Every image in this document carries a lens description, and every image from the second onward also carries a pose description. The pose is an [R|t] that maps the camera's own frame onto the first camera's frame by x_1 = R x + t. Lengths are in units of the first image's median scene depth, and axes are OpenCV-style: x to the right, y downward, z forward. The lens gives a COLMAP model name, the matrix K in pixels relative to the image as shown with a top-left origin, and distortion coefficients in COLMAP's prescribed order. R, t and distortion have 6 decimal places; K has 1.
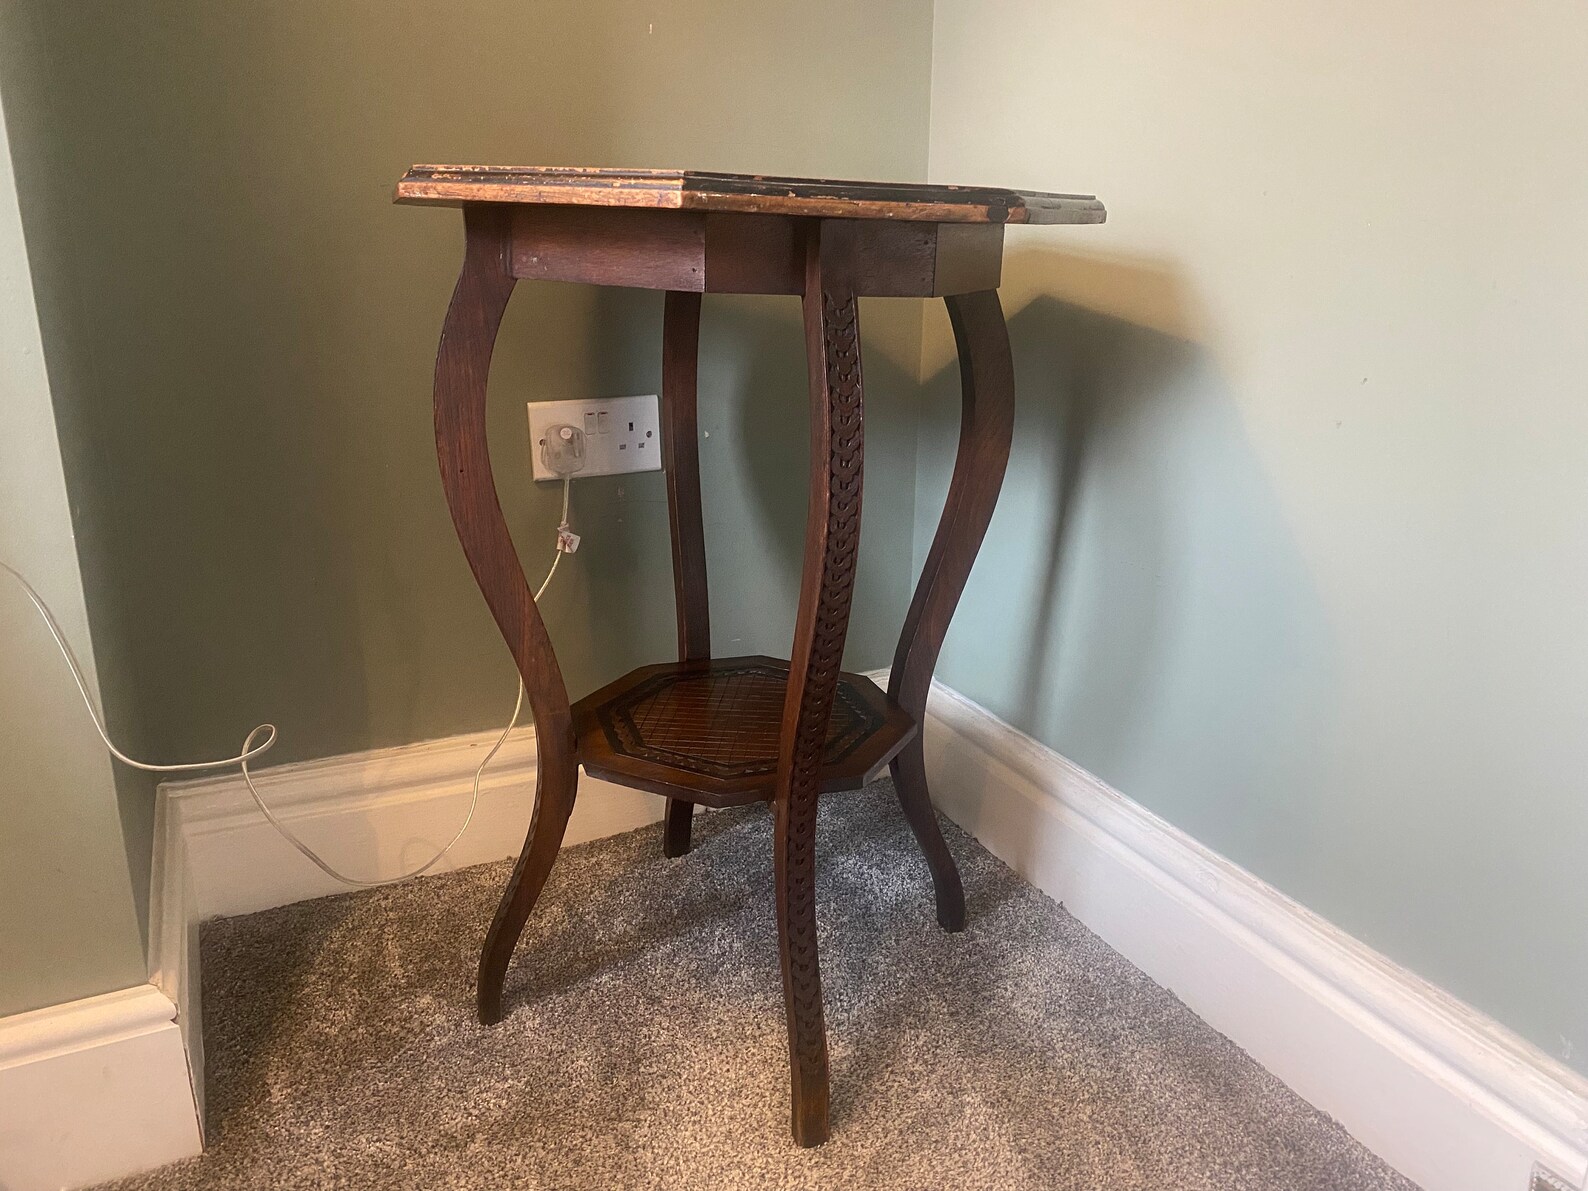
lens RADIAL K [[1096.7, 0, 794.0], [0, 1096.7, 595.5], [0, 0, 1]] dist [0.005617, 0.000458]
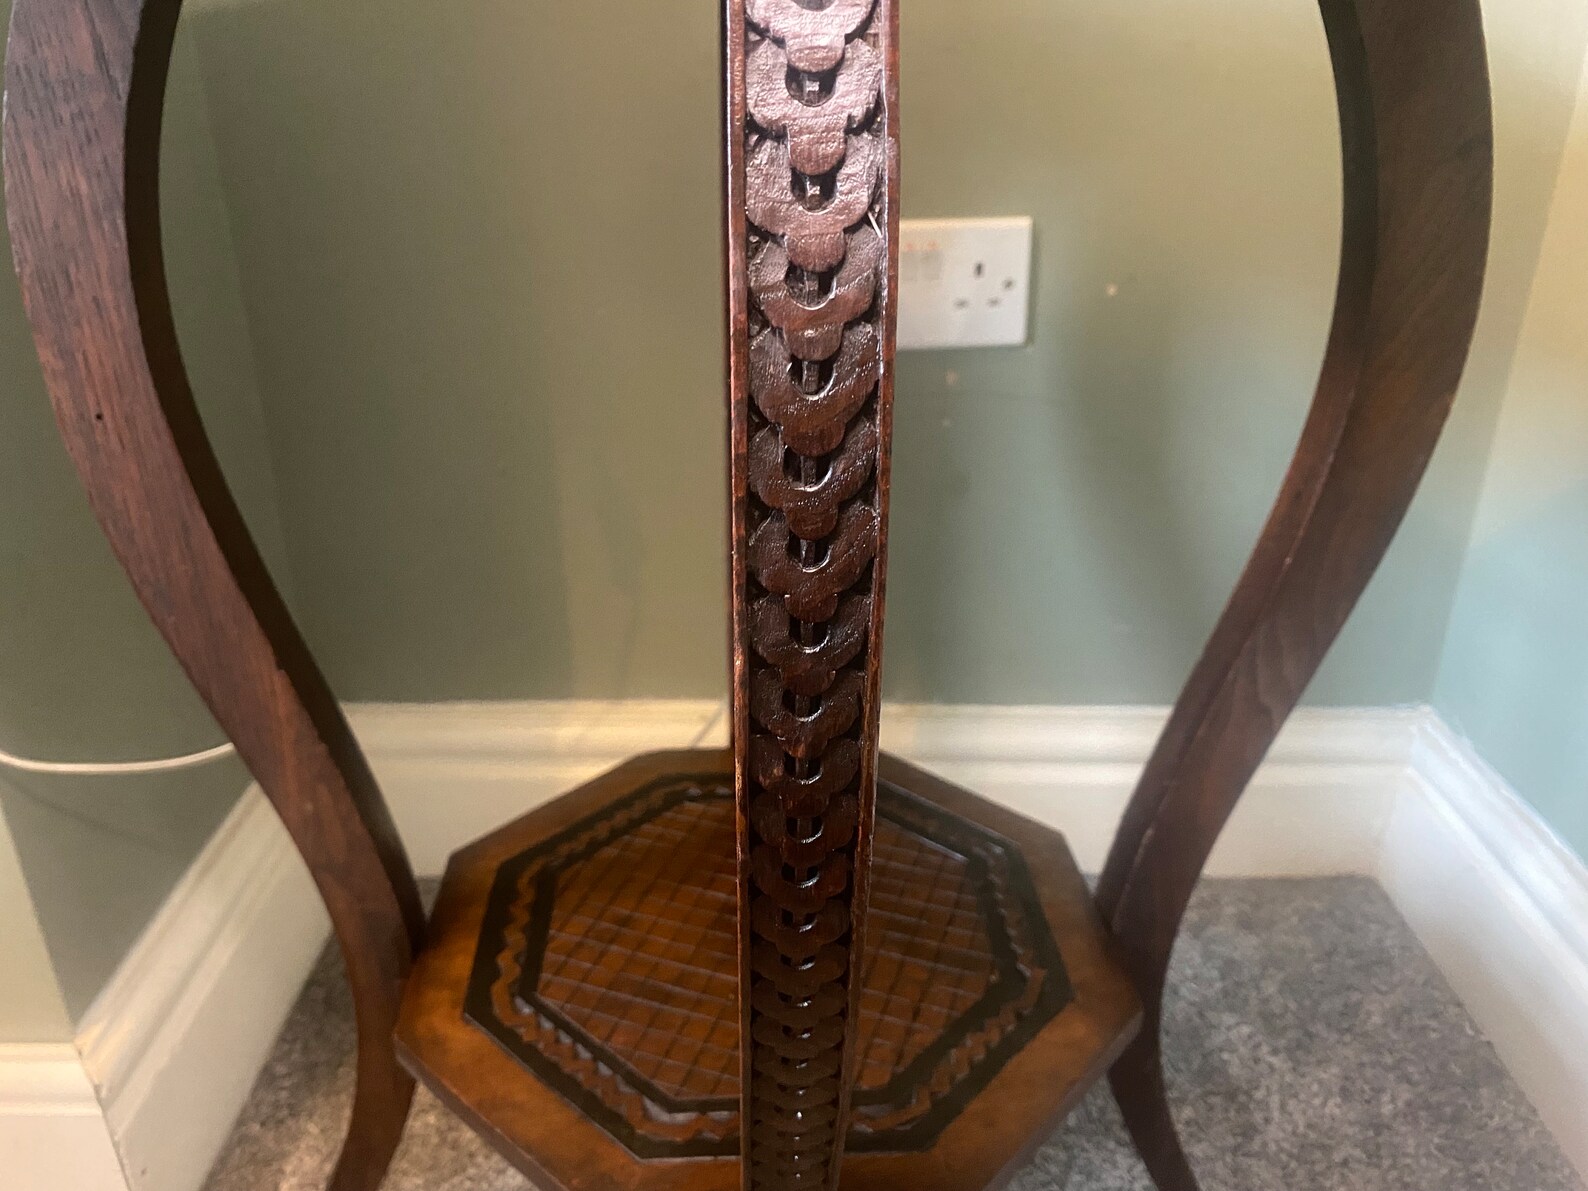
lens RADIAL K [[1096.7, 0, 794.0], [0, 1096.7, 595.5], [0, 0, 1]] dist [0.005617, 0.000458]
pose [[0.958834, 0.096102, -0.267211, 0.093339], [-0.059395, 0.988051, 0.142225, -0.122895], [0.277686, -0.120500, 0.953085, 0.649471]]
